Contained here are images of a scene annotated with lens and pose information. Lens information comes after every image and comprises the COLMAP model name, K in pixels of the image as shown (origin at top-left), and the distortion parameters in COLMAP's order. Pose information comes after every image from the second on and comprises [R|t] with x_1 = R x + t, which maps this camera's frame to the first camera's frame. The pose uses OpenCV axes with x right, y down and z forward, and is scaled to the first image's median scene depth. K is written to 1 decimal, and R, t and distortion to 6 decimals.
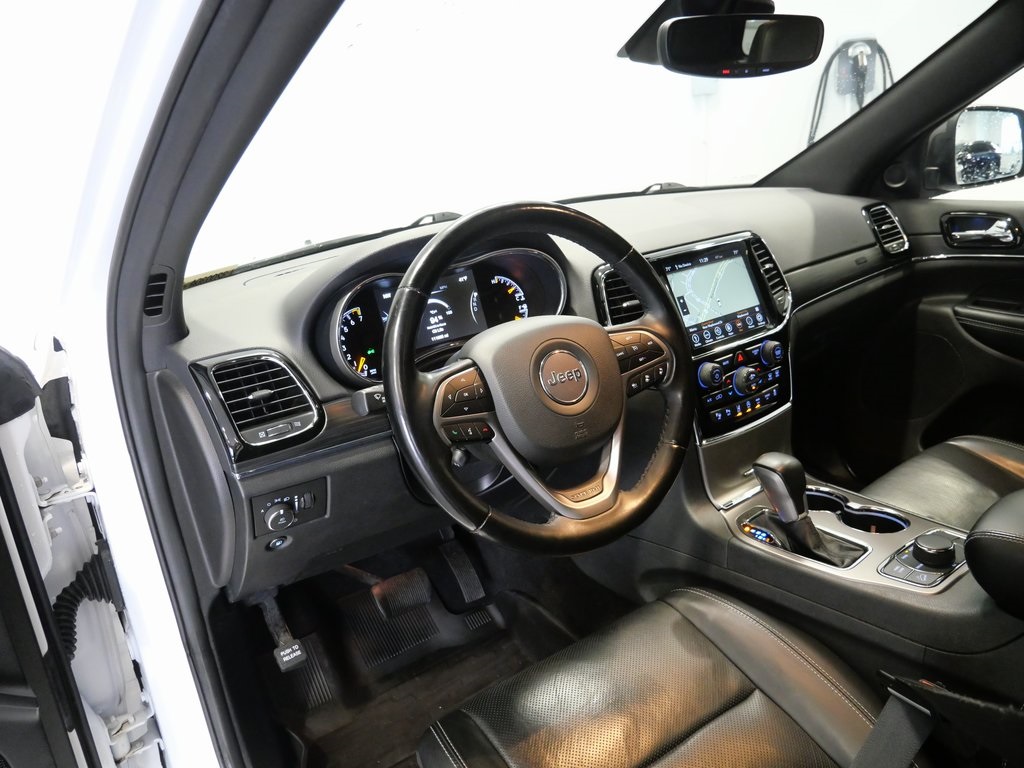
lens RADIAL K [[745.2, 0, 511.6], [0, 745.2, 382.5], [0, 0, 1]] dist [-0.038047, 0.001019]
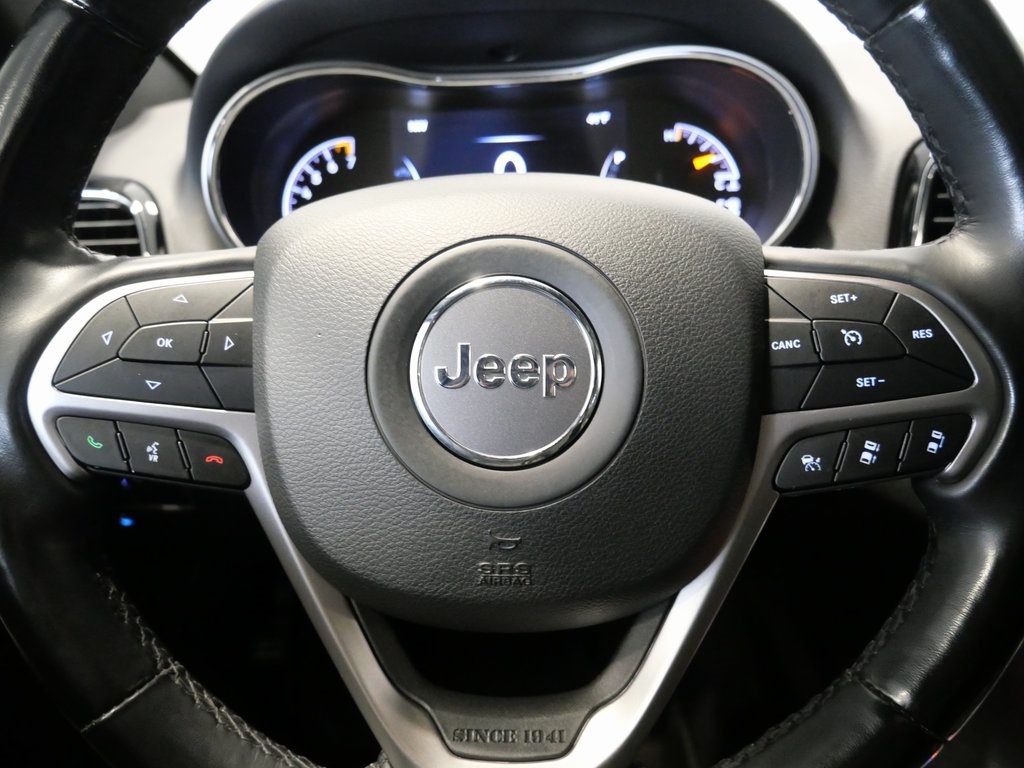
lens RADIAL K [[745.2, 0, 516.6], [0, 745.2, 414.6], [0, 0, 1]] dist [-0.038047, 0.001019]
pose [[0.824651, 0.281754, -0.490474, 0.163260], [-0.221491, 0.958717, 0.178337, -0.031839], [0.520473, -0.038430, 0.853013, 0.546758]]
